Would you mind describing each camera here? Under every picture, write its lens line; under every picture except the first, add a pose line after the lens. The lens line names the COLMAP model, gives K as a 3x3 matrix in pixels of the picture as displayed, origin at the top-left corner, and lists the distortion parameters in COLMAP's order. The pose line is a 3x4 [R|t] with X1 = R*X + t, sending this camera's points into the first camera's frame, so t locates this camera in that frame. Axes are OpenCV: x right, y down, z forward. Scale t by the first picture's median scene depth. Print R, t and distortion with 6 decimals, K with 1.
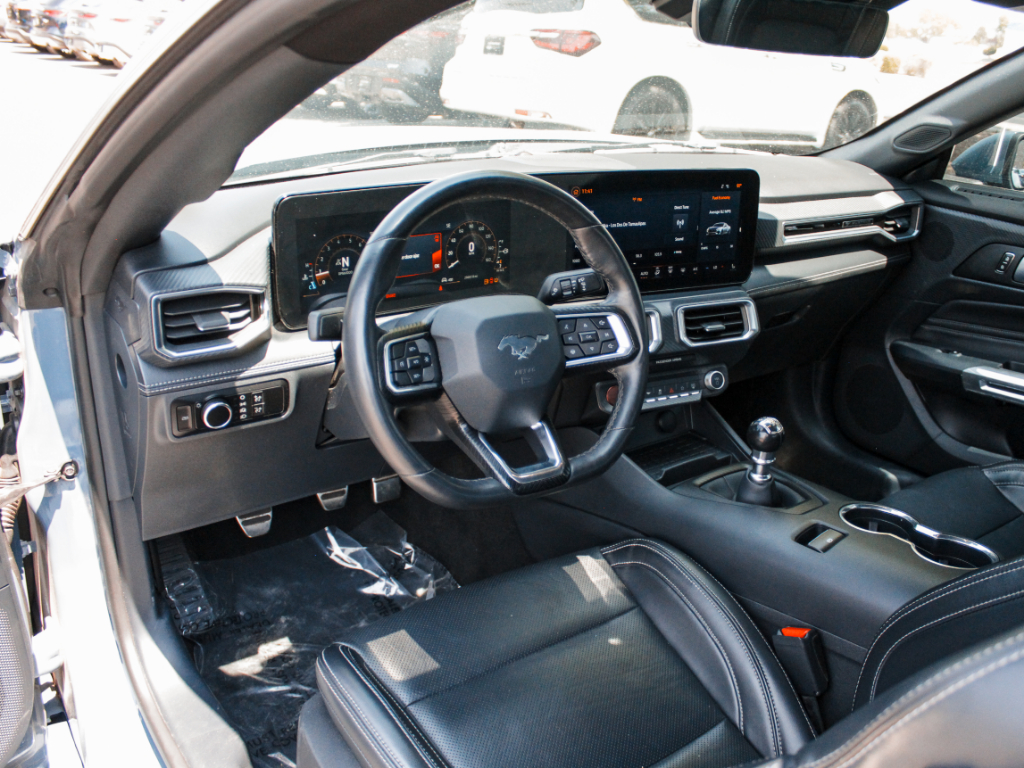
lens RADIAL K [[955.4, 0, 558.7], [0, 955.4, 365.8], [0, 0, 1]] dist [-0.097578, 0.000000]
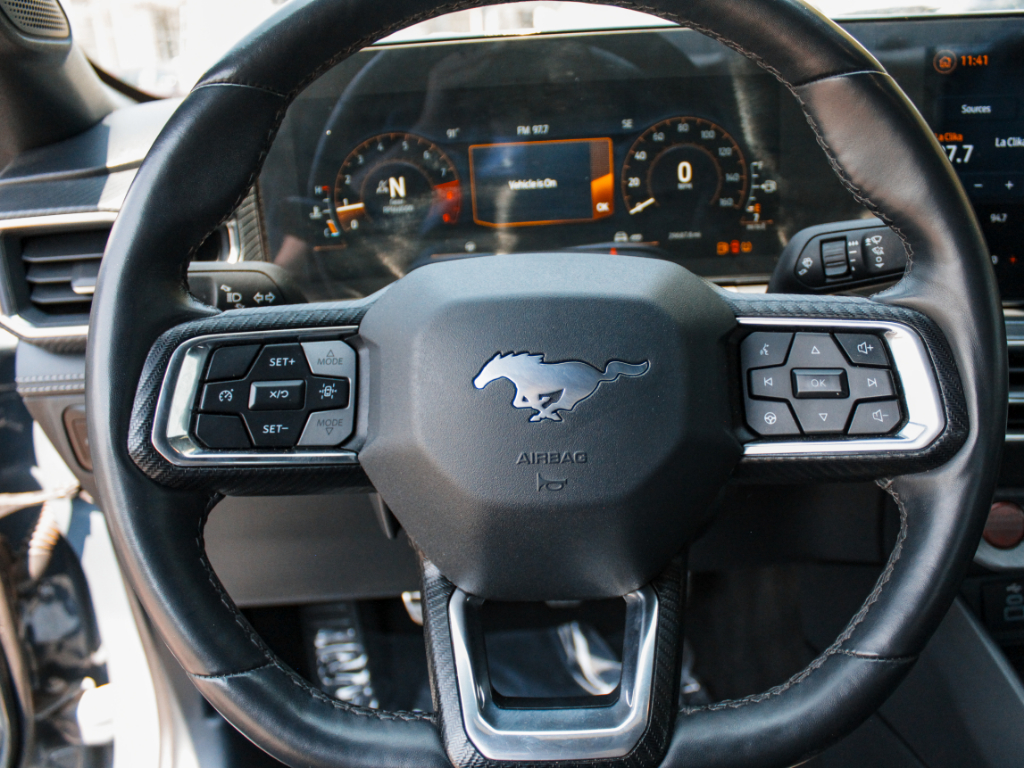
lens RADIAL K [[955.4, 0, 540.0], [0, 955.4, 384.8], [0, 0, 1]] dist [-0.097578, 0.000000]
pose [[0.816694, 0.113102, -0.565879, 0.119183], [-0.111591, 0.993049, 0.037428, -0.025153], [0.566179, 0.032580, 0.823638, 0.512711]]
